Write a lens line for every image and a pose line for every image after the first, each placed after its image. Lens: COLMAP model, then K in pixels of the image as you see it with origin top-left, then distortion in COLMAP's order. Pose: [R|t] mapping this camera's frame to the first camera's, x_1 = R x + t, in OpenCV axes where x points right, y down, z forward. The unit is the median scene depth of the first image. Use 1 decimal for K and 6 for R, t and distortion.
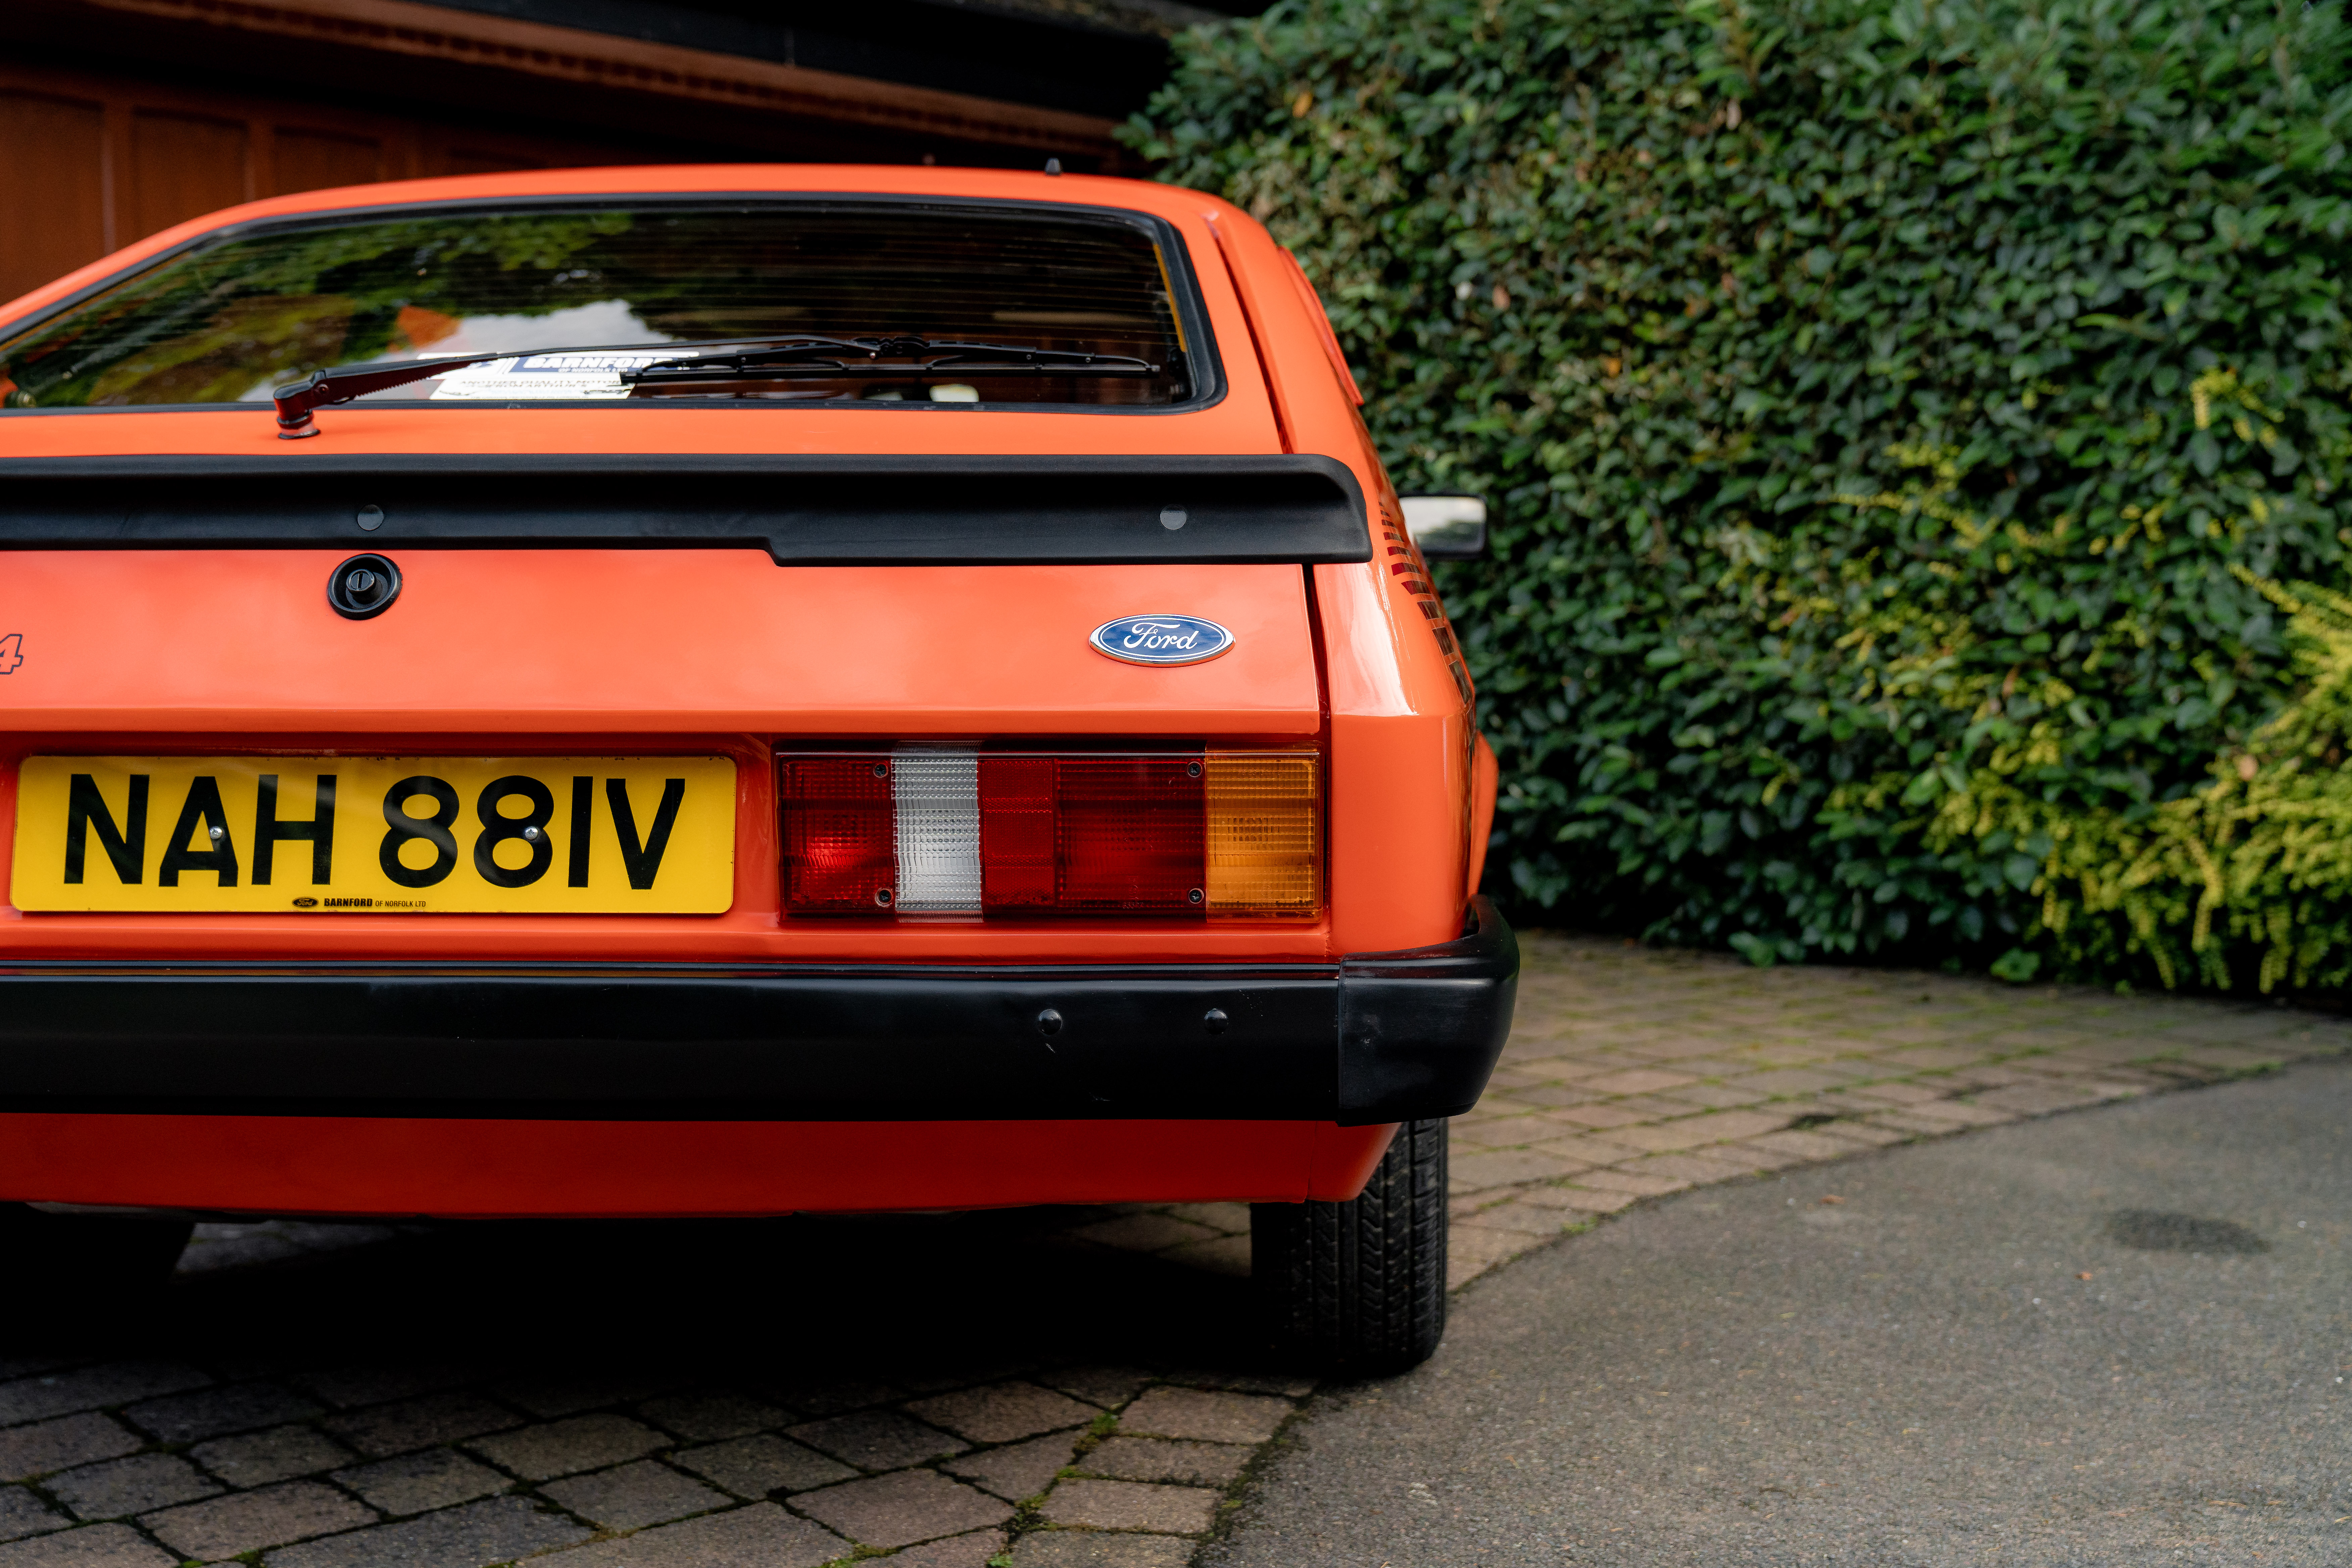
lens RADIAL K [[2549.3, 0, 1171.0], [0, 2549.3, 772.2], [0, 0, 1]] dist [0.051330, 0.007566]
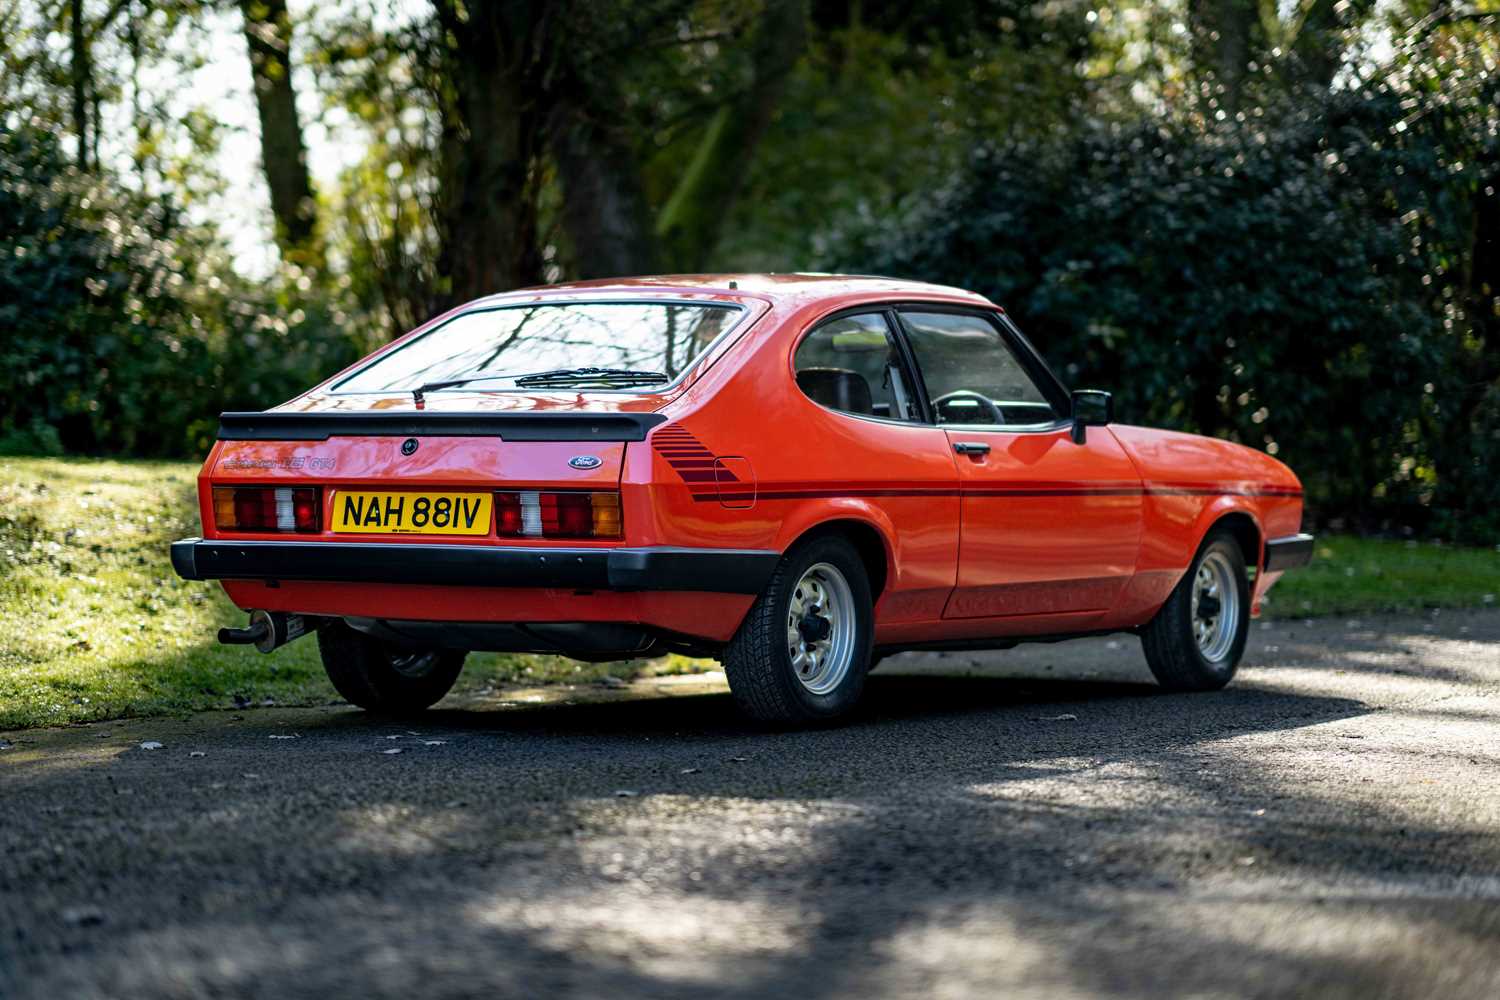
lens RADIAL K [[3940.4, 0, 750.0], [0, 3940.4, 500.5], [0, 0, 1]] dist [0.022326, 0.074435]
pose [[0.885300, 0.011781, -0.464872, 0.945043], [-0.032979, 0.998753, -0.037493, 0.069398], [0.463850, 0.048524, 0.884584, -1.302798]]
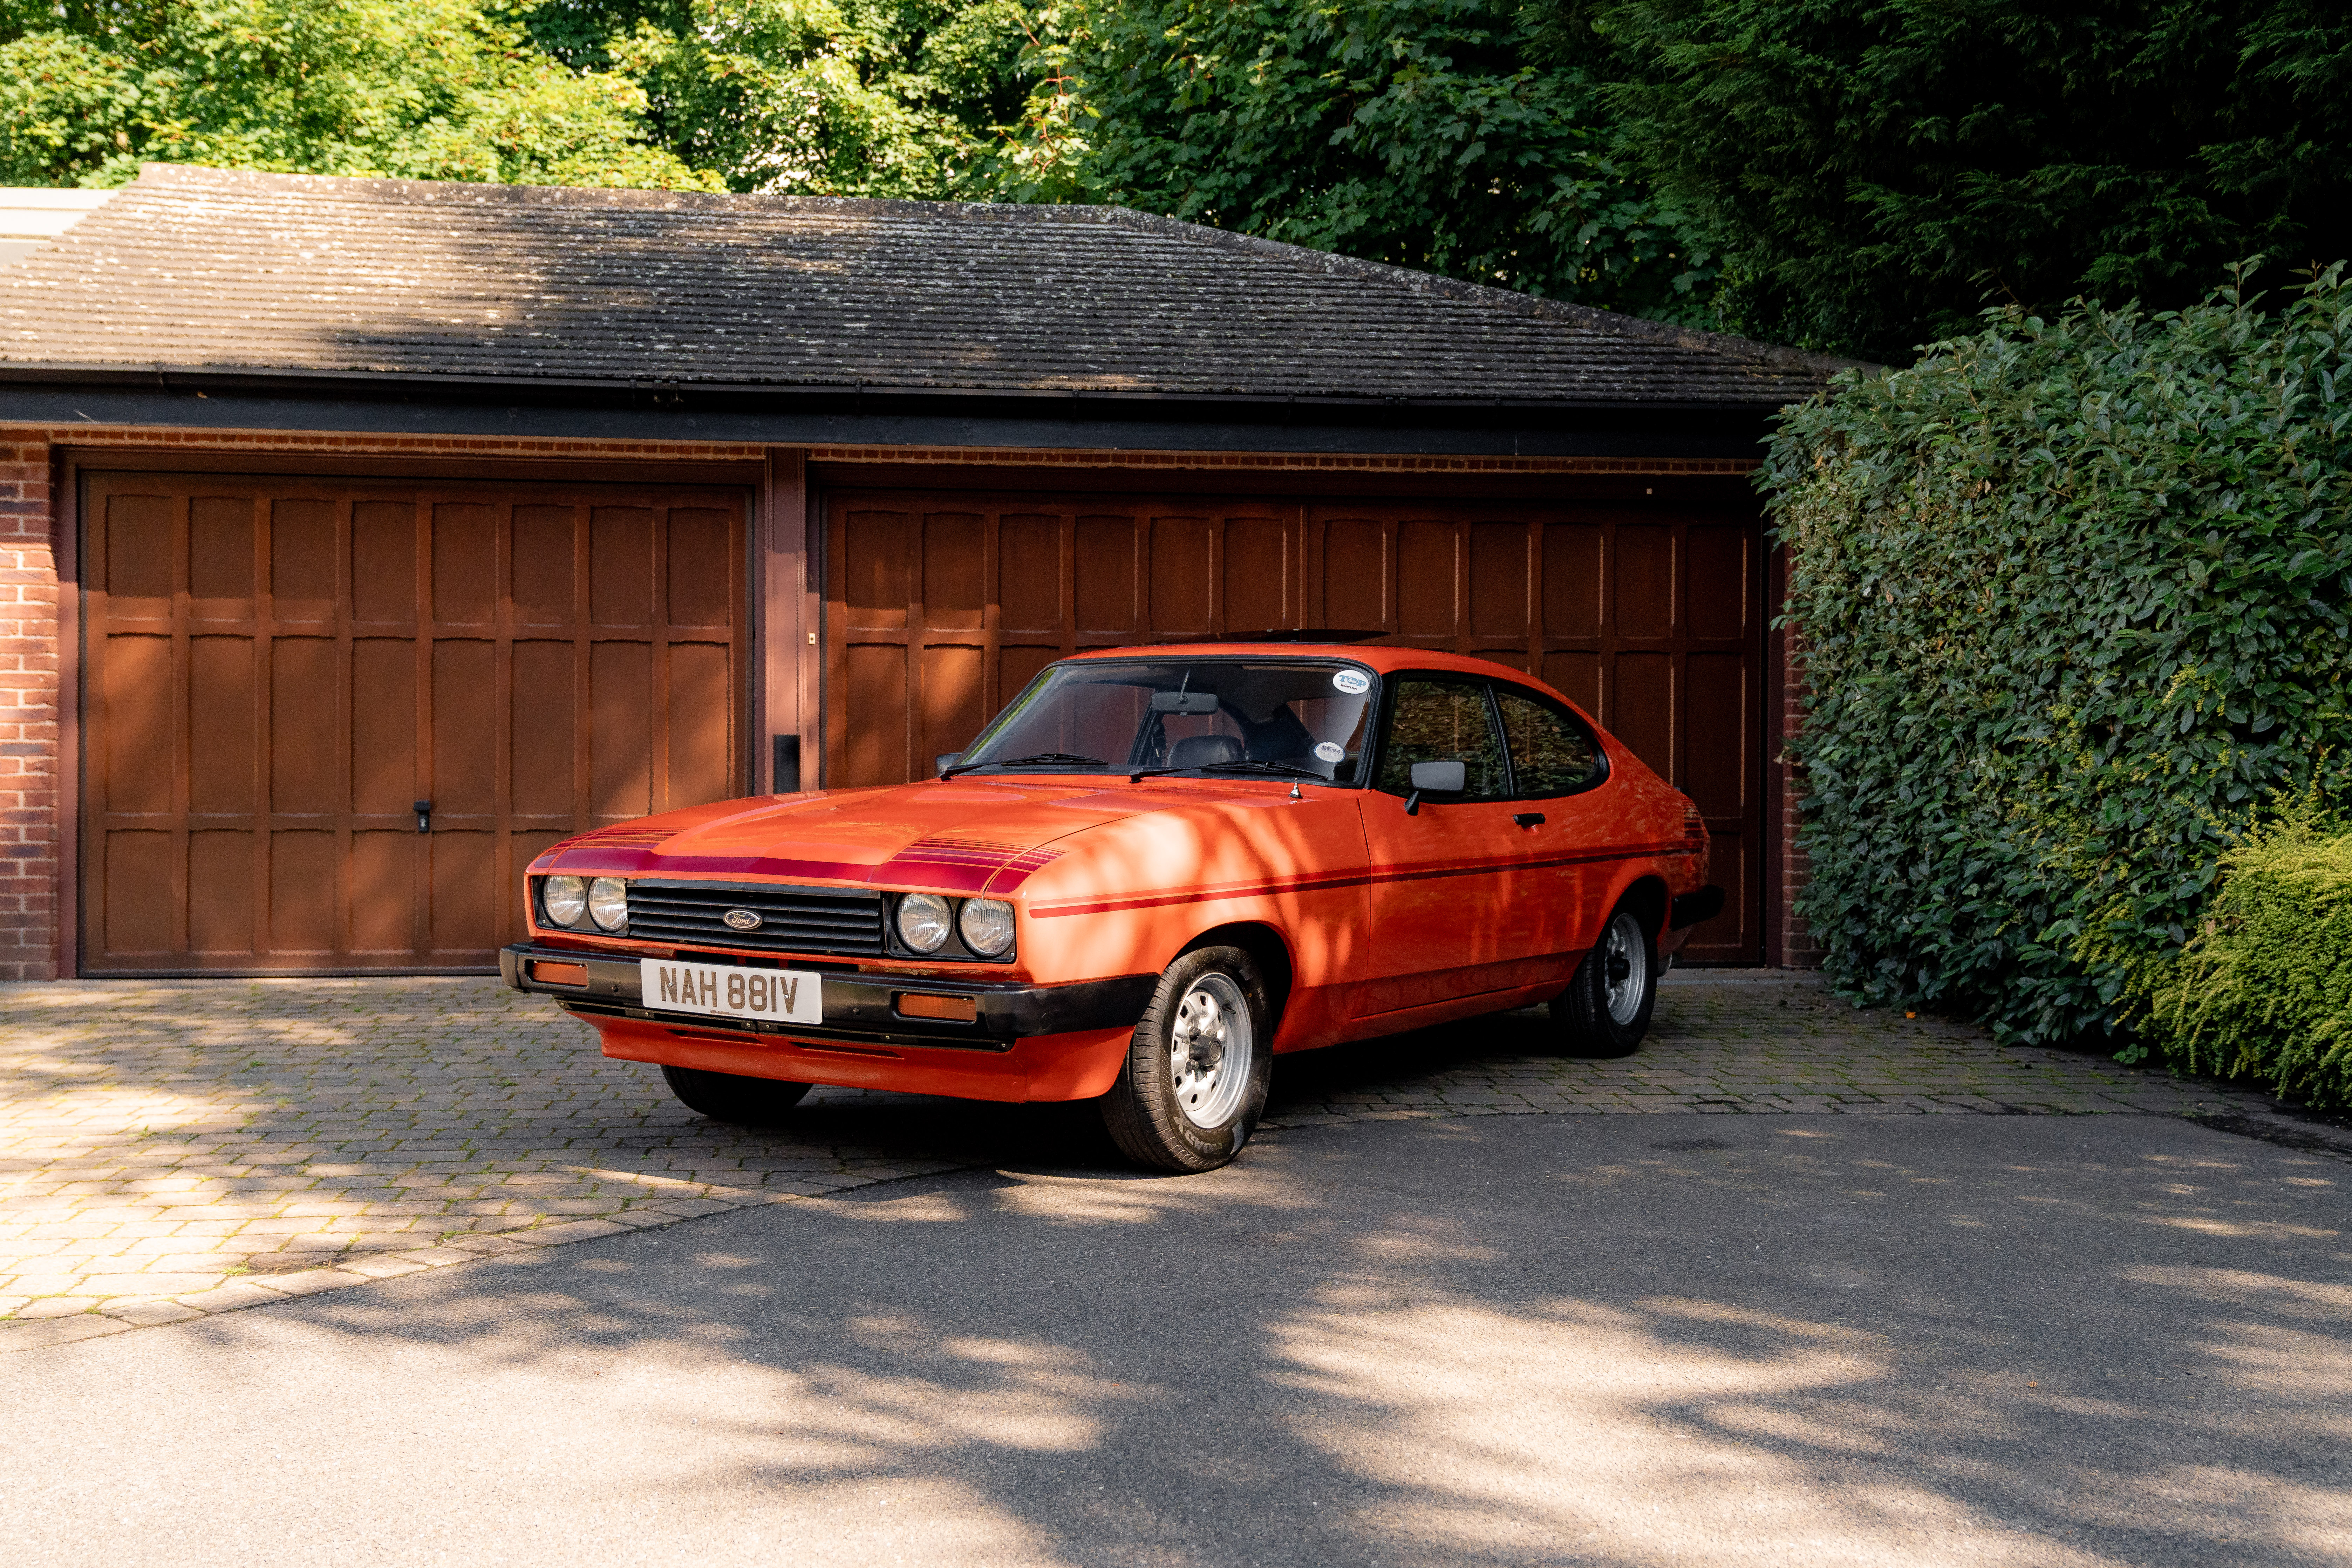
lens RADIAL K [[2392.9, 0, 1169.5], [0, 2392.9, 769.9], [0, 0, 1]] dist [0.080215, -0.011796]
pose [[0.833908, 0.016239, -0.551664, 0.641343], [-0.037935, 0.998890, -0.027939, -0.029096], [0.550598, 0.044226, 0.833598, -0.487348]]
